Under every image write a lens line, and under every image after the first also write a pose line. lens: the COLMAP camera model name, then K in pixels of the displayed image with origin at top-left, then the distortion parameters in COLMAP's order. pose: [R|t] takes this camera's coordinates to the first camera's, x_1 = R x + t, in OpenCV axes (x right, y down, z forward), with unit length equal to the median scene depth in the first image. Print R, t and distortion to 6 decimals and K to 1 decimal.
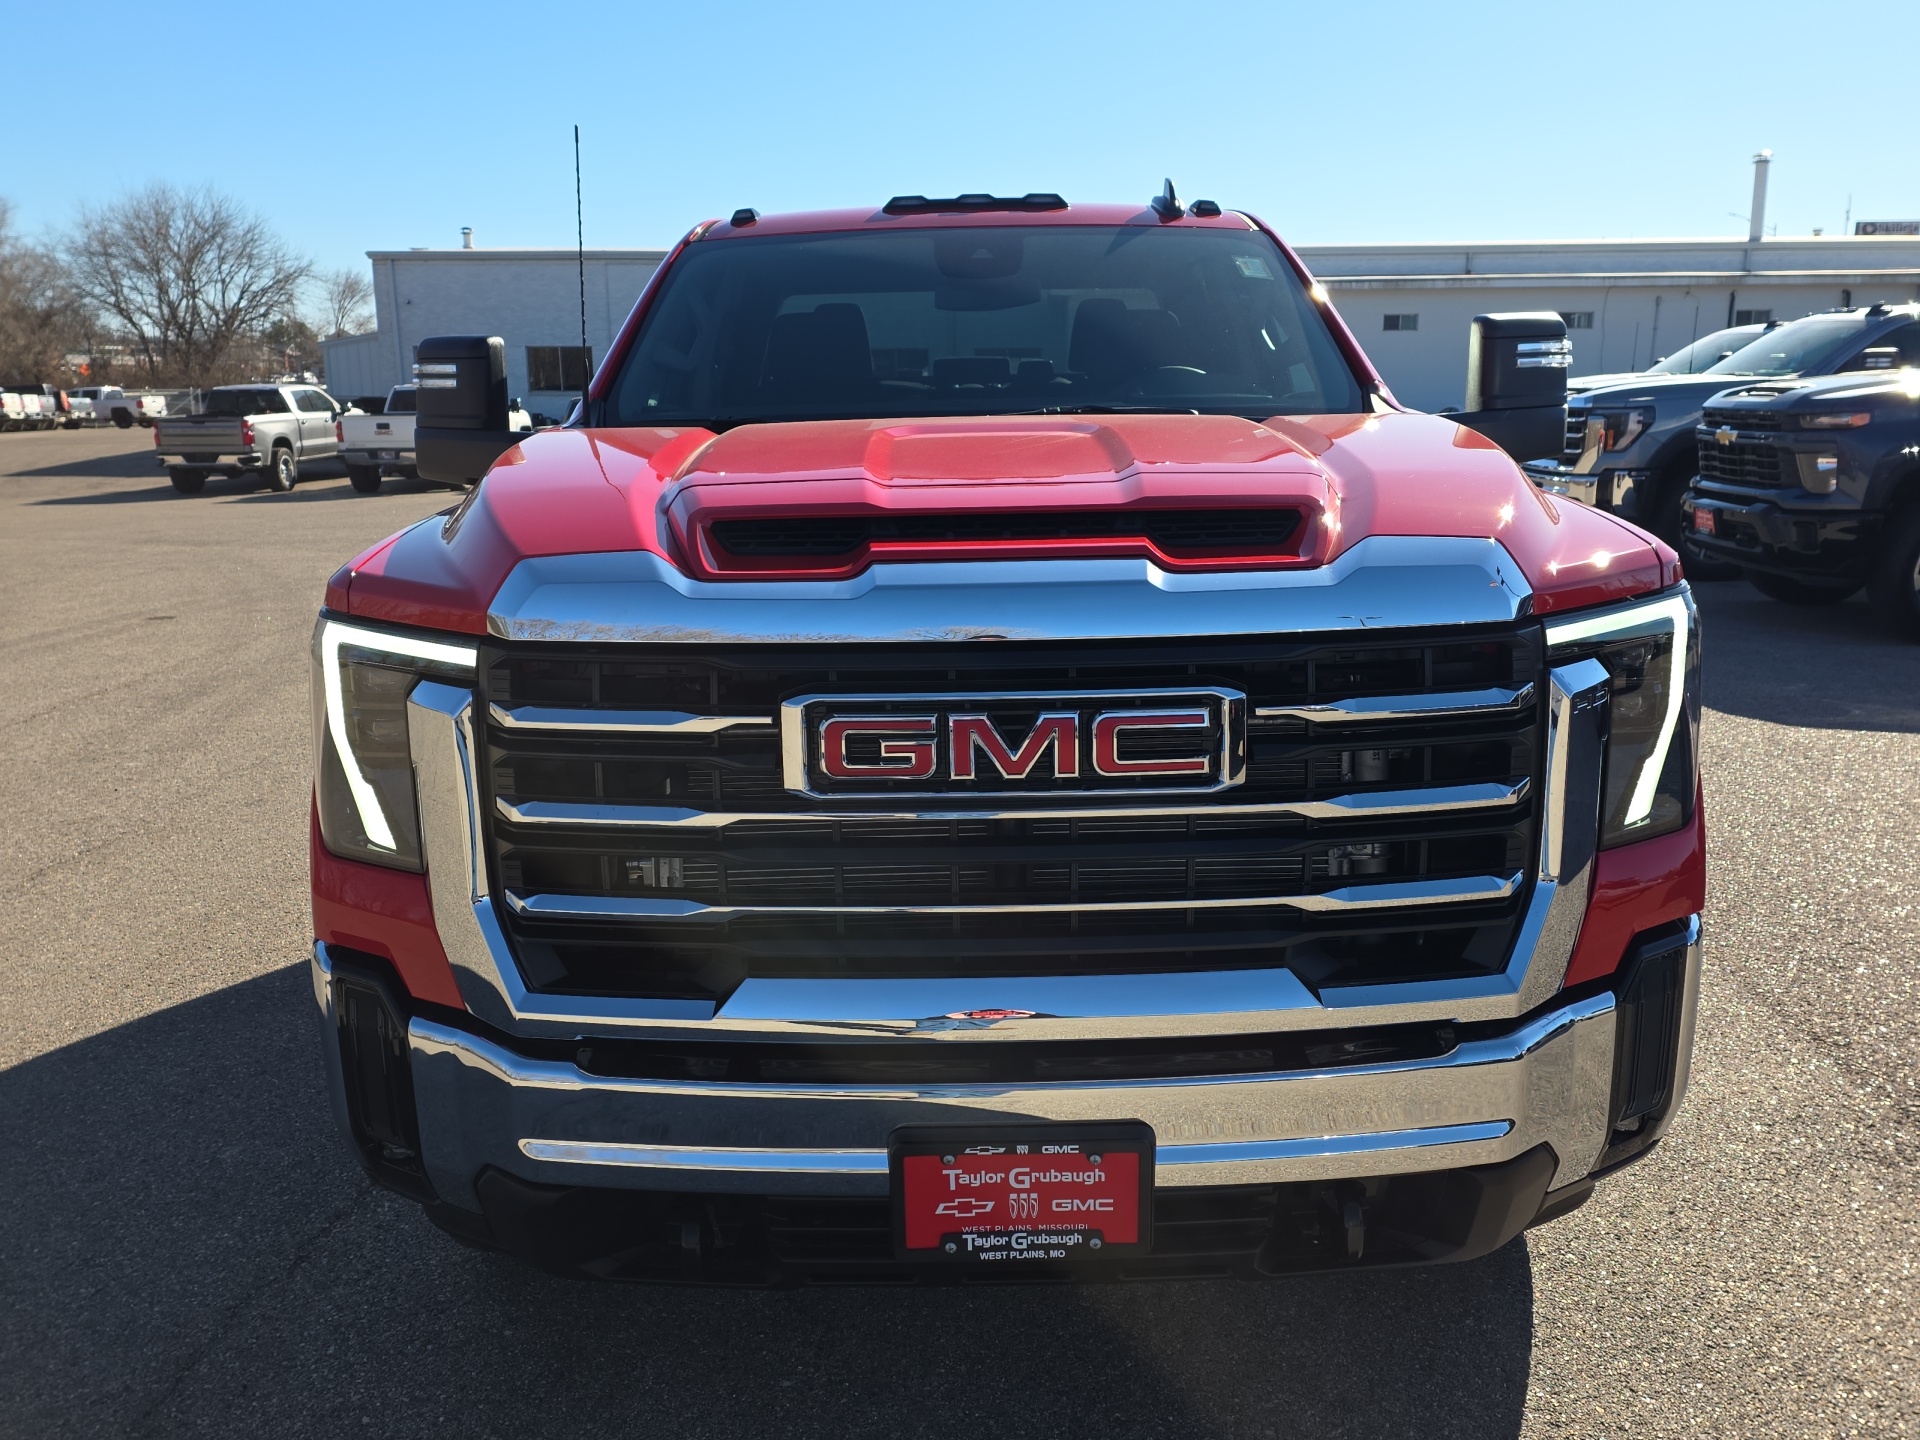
lens RADIAL K [[1519.7, 0, 960.0], [0, 1519.7, 720.0], [0, 0, 1]] dist [0.036132, -0.002990]
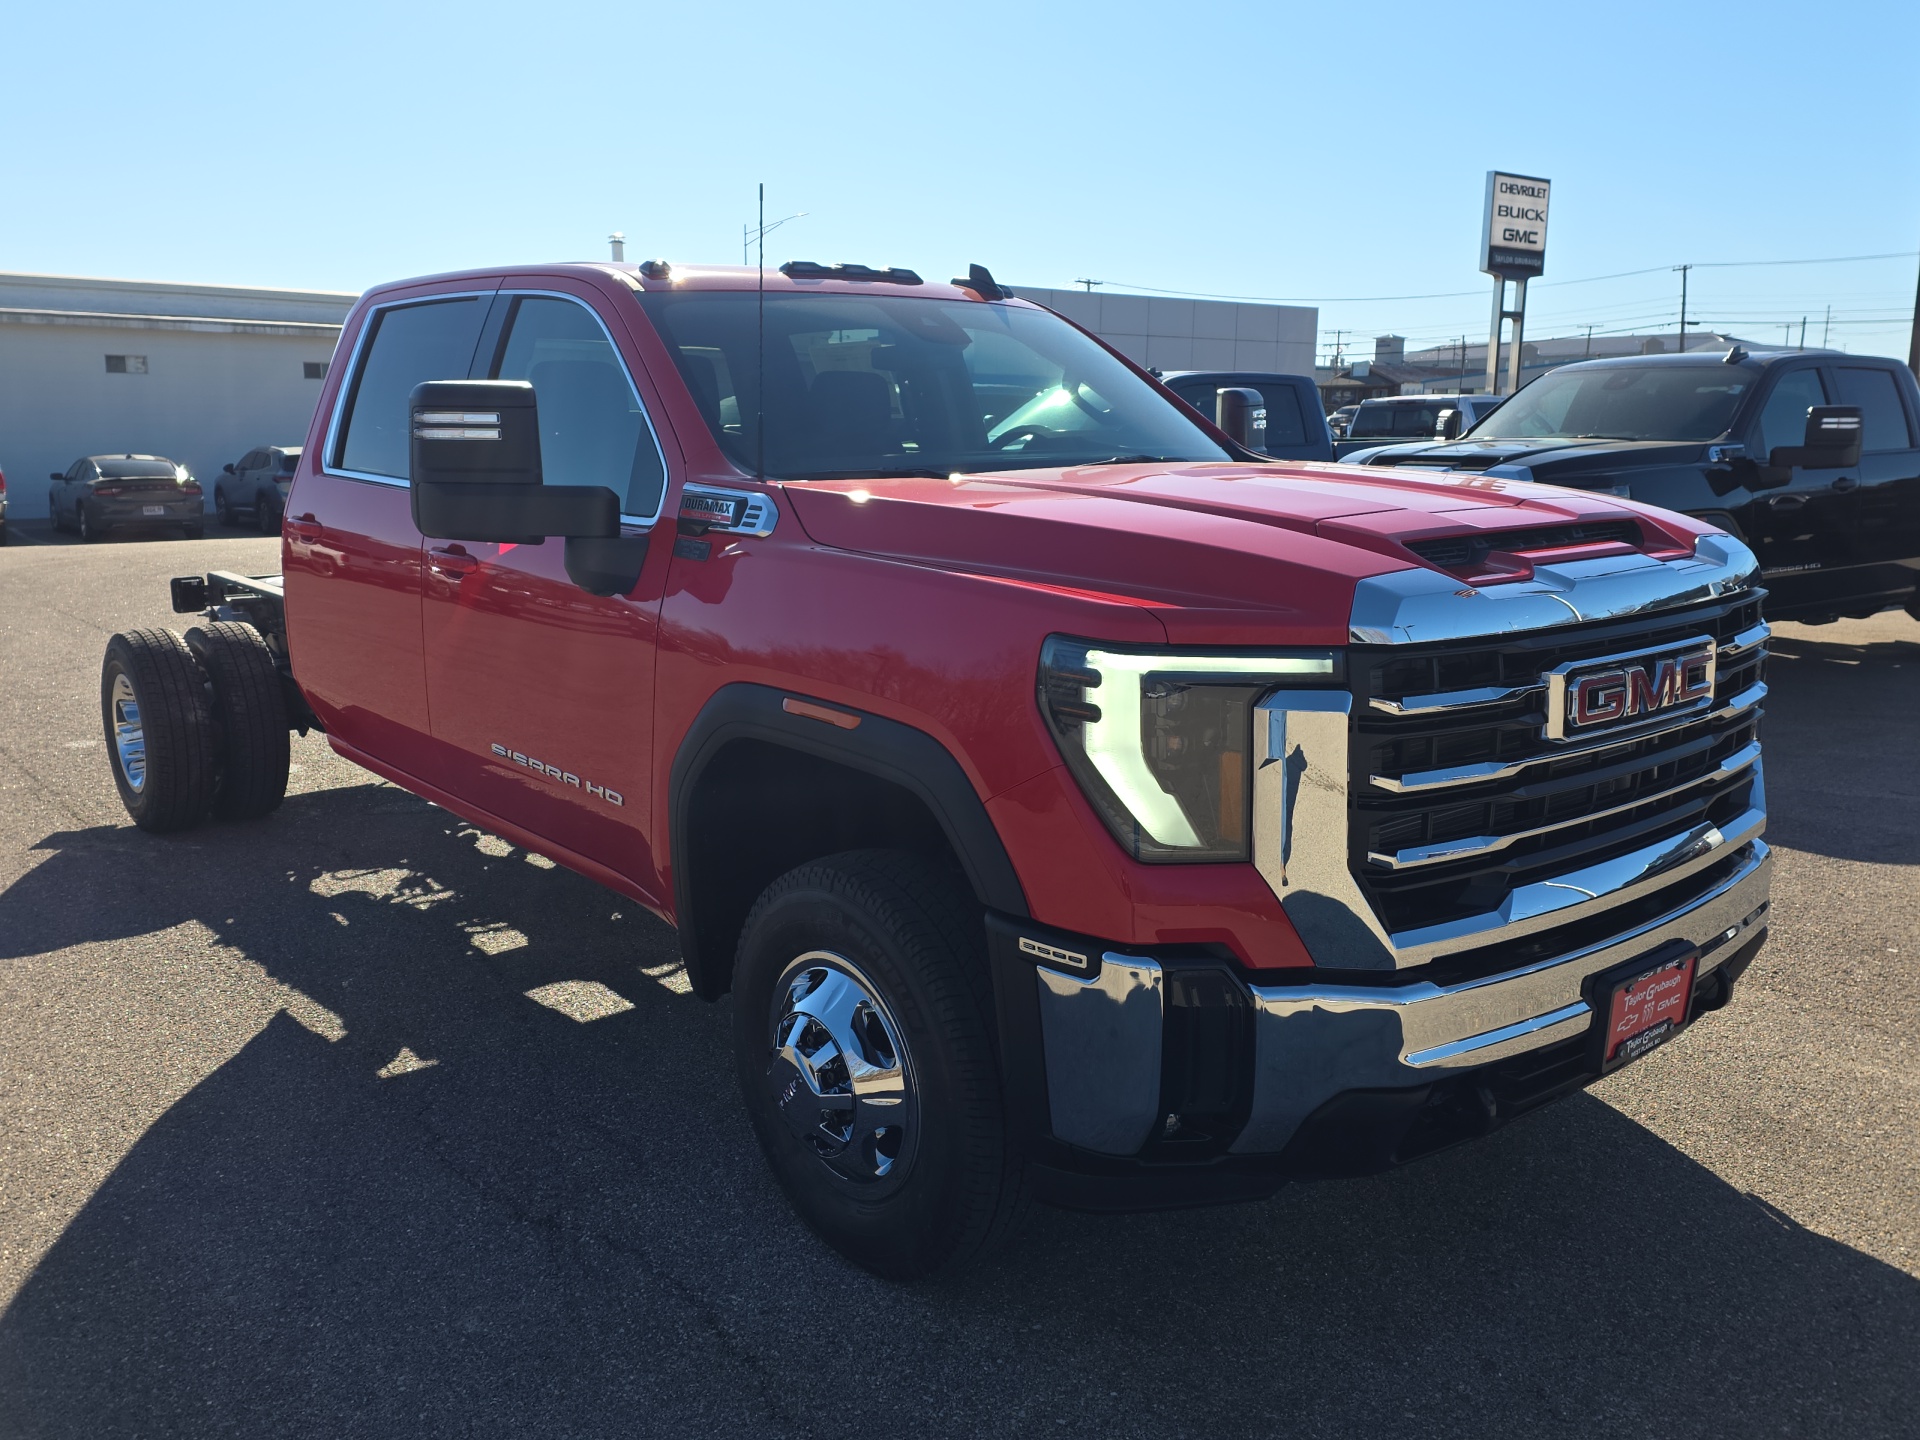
lens RADIAL K [[1519.7, 0, 960.0], [0, 1519.7, 720.0], [0, 0, 1]] dist [0.036132, -0.002990]
pose [[0.782931, -0.107473, 0.612755, -1.208531], [0.127329, 0.991797, 0.011263, -0.045643], [-0.608939, 0.069203, 0.790192, 0.215643]]
